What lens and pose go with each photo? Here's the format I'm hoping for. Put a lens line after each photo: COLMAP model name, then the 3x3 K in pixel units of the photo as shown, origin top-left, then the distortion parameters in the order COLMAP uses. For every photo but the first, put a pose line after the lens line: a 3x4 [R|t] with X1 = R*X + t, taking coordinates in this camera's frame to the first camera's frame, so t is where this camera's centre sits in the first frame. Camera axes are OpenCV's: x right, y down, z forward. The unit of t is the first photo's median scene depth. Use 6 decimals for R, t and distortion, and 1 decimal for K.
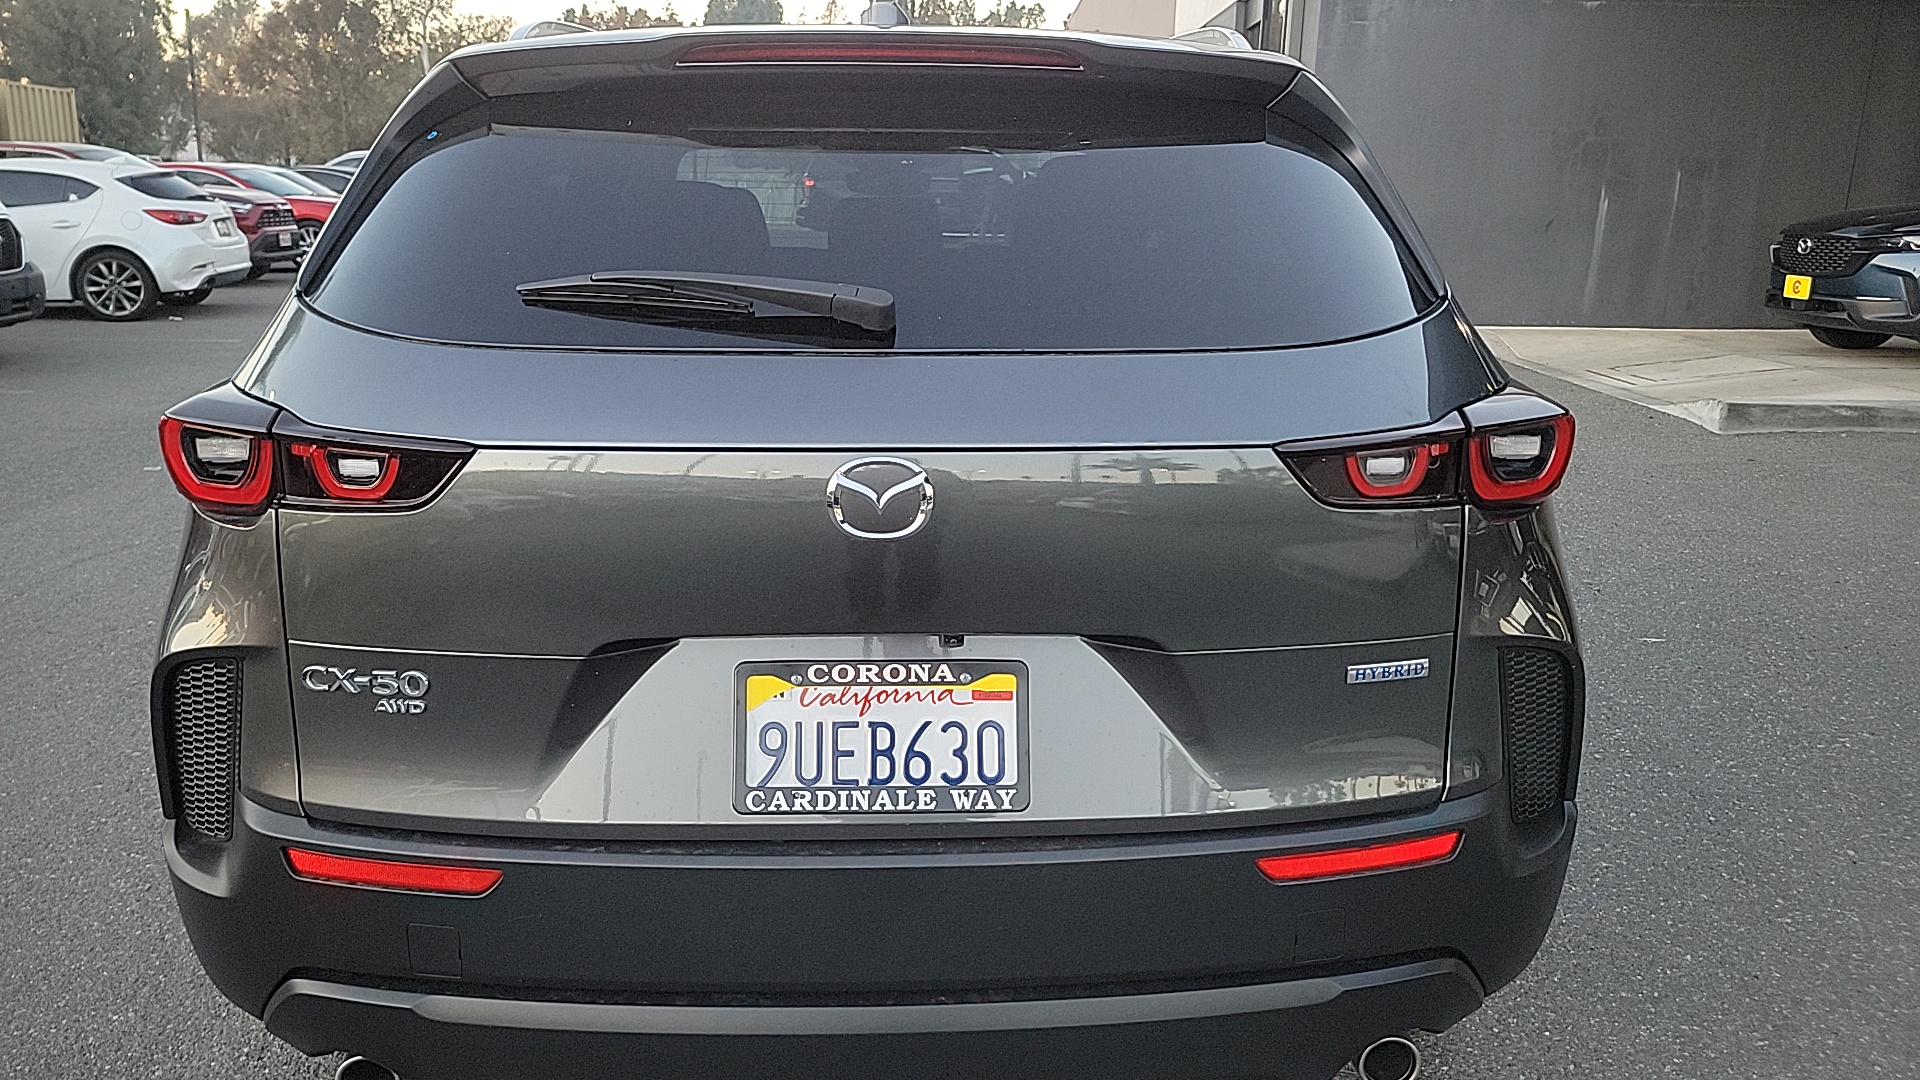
lens RADIAL K [[1455.3, 0, 953.2], [0, 1455.3, 559.8], [0, 0, 1]] dist [0.045984, -0.030705]
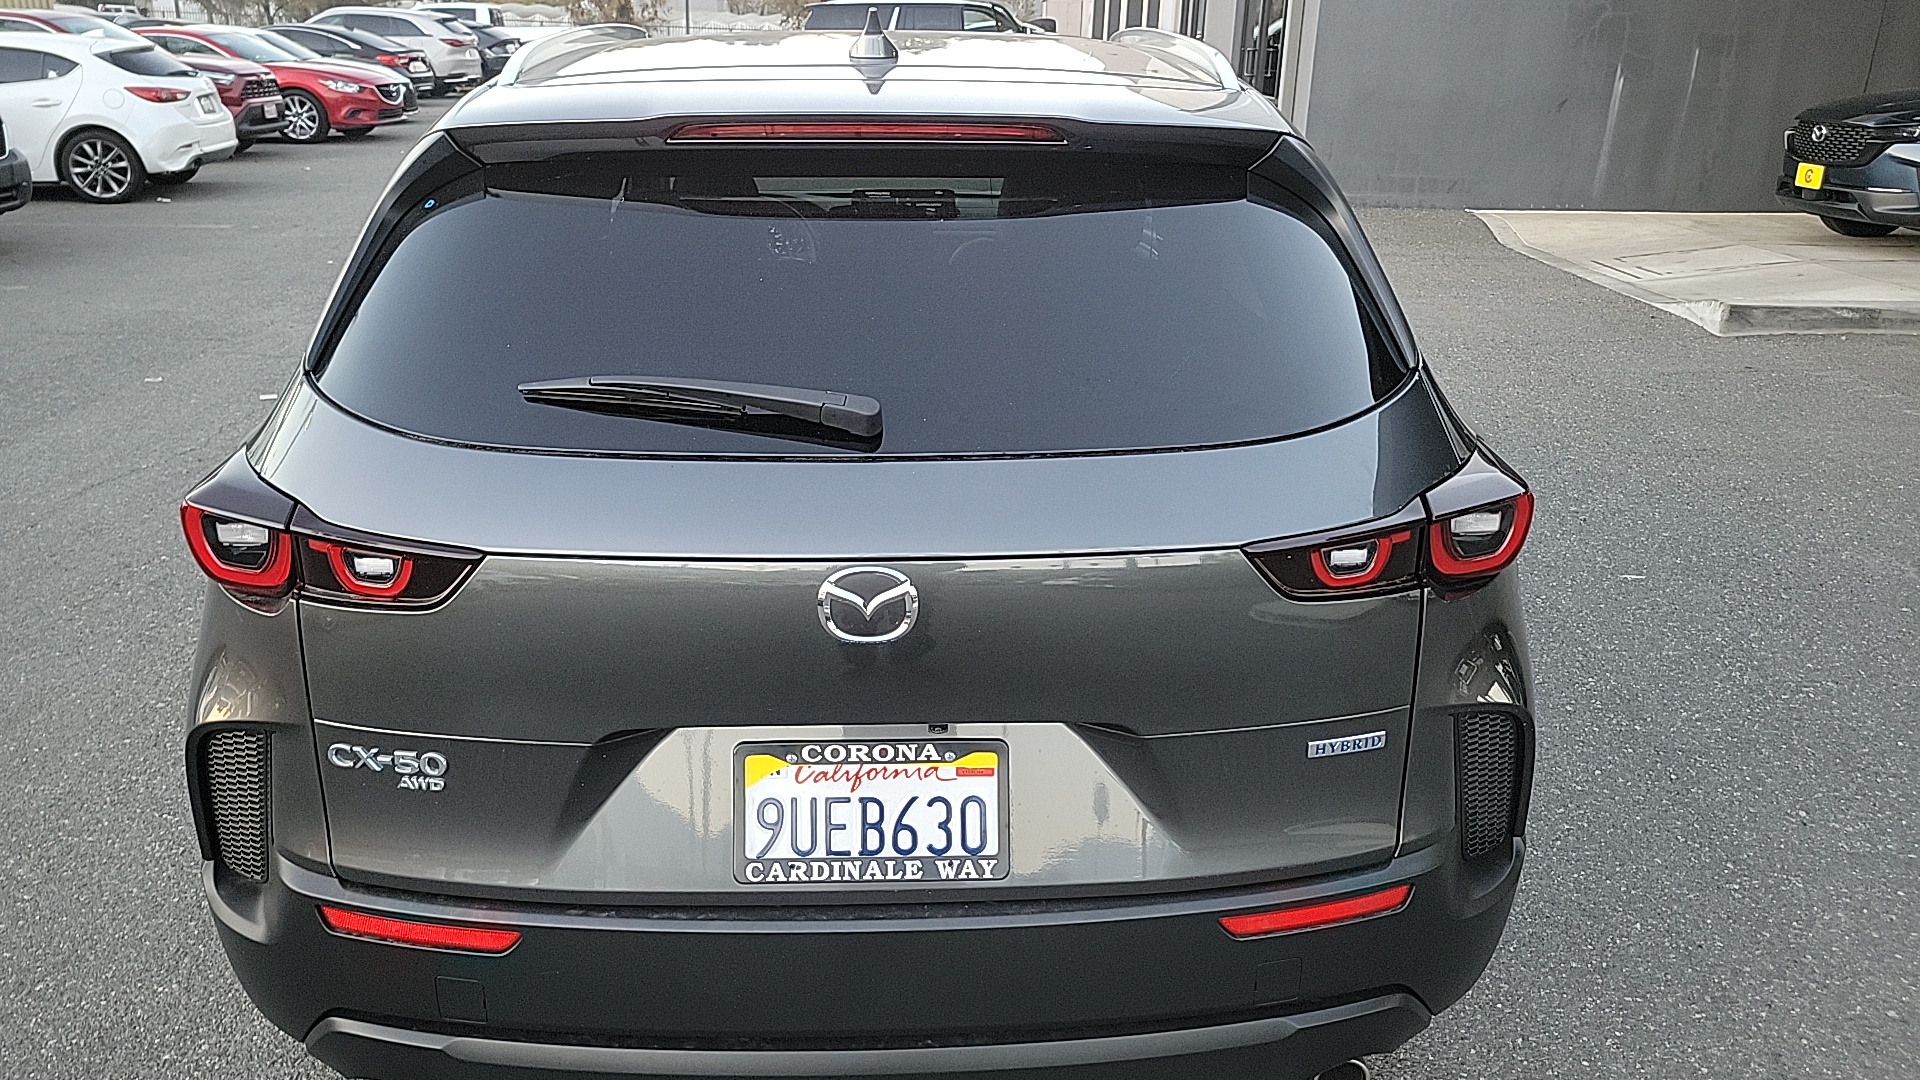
lens RADIAL K [[1453.8, 0, 955.3], [0, 1453.8, 569.1], [0, 0, 1]] dist [0.046589, -0.032335]
pose [[1.000000, -0.000055, -0.000235, 0.011234], [0.000079, 0.994606, 0.103726, -0.147399], [0.000228, -0.103726, 0.994606, -0.041315]]
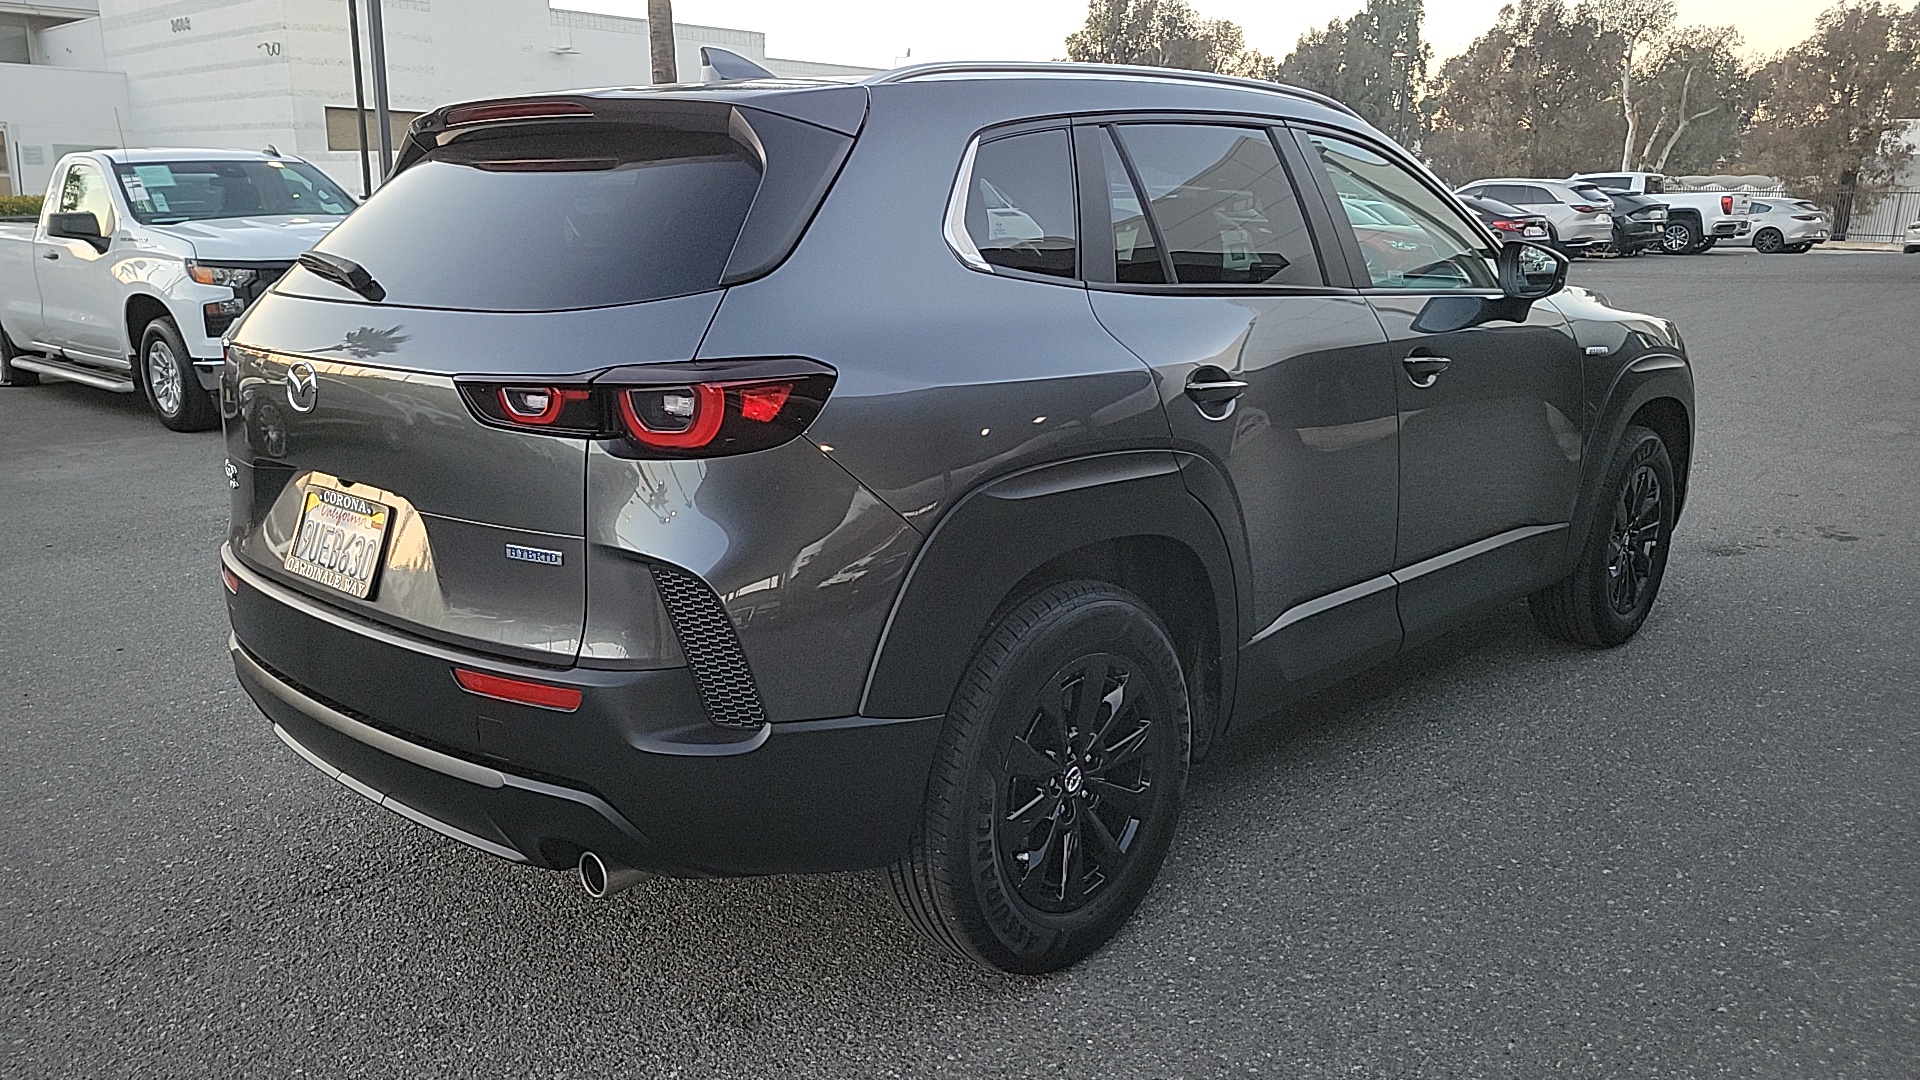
lens RADIAL K [[1453.8, 0, 955.3], [0, 1453.8, 569.1], [0, 0, 1]] dist [0.046589, -0.032335]
pose [[0.702991, 0.158864, -0.693229, 1.375126], [-0.166674, 0.984388, 0.056567, -0.047060], [0.691392, 0.075777, 0.718495, 0.276485]]
